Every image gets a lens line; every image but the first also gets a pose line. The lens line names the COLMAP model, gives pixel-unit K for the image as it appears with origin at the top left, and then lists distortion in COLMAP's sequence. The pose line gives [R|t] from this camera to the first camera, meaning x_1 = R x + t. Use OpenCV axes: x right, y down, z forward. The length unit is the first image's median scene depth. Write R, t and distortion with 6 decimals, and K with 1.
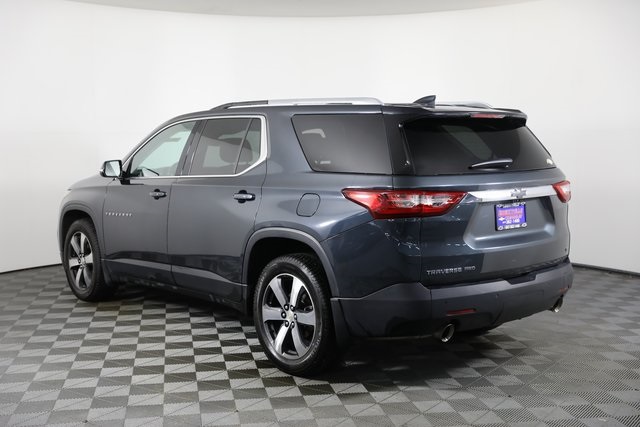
lens RADIAL K [[833.6, 0, 320.0], [0, 833.6, 213.5], [0, 0, 1]] dist [0.006984, 0.017997]
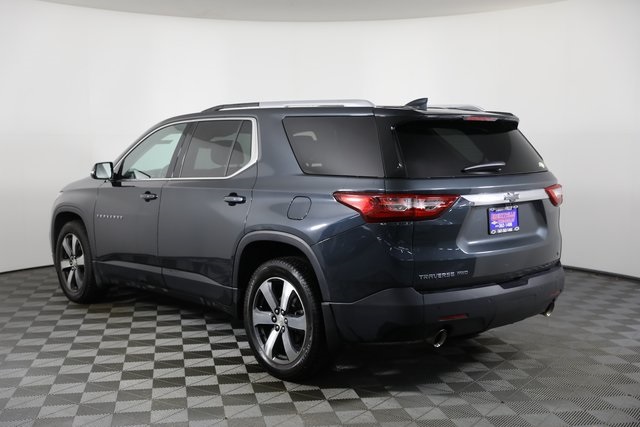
lens RADIAL K [[806.1, 0, 320.0], [0, 806.1, 213.5], [0, 0, 1]] dist [-0.010761, -0.007061]
pose [[0.999945, 0.002326, 0.010264, 0.000801], [-0.002317, 0.999997, -0.000907, -0.002883], [-0.010266, 0.000883, 0.999947, 0.042280]]
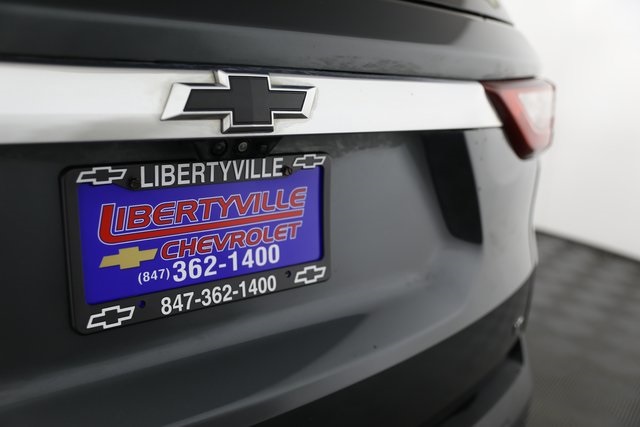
lens RADIAL K [[633.9, 0, 320.0], [0, 633.9, 213.5], [0, 0, 1]] dist [0.000706, -0.000845]
pose [[0.998850, 0.045090, -0.016293, 0.238448], [-0.043019, 0.992937, 0.110572, -0.015723], [0.021164, -0.109744, 0.993735, 0.821949]]
